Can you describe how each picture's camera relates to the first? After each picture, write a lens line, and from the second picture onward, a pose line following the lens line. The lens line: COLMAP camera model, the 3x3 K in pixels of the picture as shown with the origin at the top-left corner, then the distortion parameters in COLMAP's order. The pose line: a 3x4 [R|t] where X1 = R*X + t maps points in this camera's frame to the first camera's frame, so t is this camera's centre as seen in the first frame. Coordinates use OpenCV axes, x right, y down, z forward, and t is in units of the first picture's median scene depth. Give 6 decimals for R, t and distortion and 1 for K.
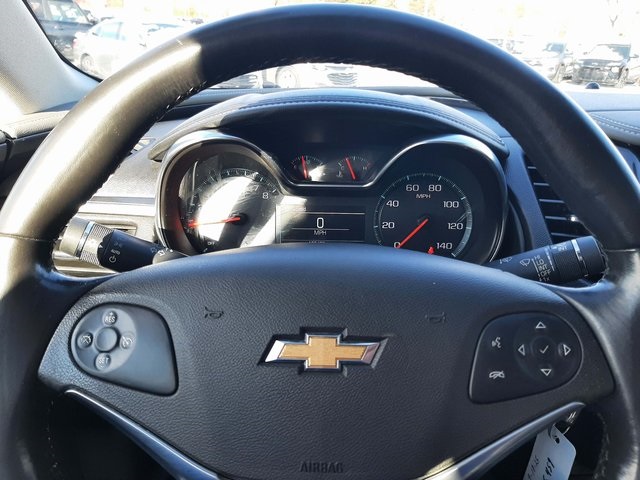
lens RADIAL K [[496.8, 0, 320.0], [0, 496.8, 240.0], [0, 0, 1]] dist [0.028749, -0.061028]
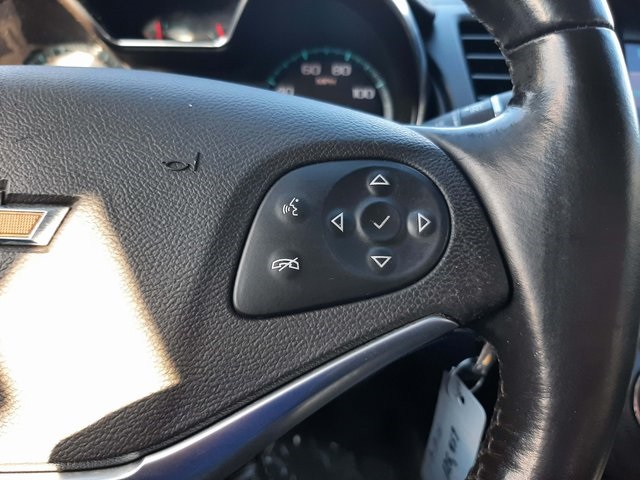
lens RADIAL K [[525.9, 0, 320.0], [0, 525.9, 240.0], [0, 0, 1]] dist [0.014672, -0.001421]
pose [[0.999885, -0.001820, 0.015076, 0.369046], [0.001046, 0.998686, 0.051241, 0.207268], [-0.015149, -0.051219, 0.998573, 0.424419]]
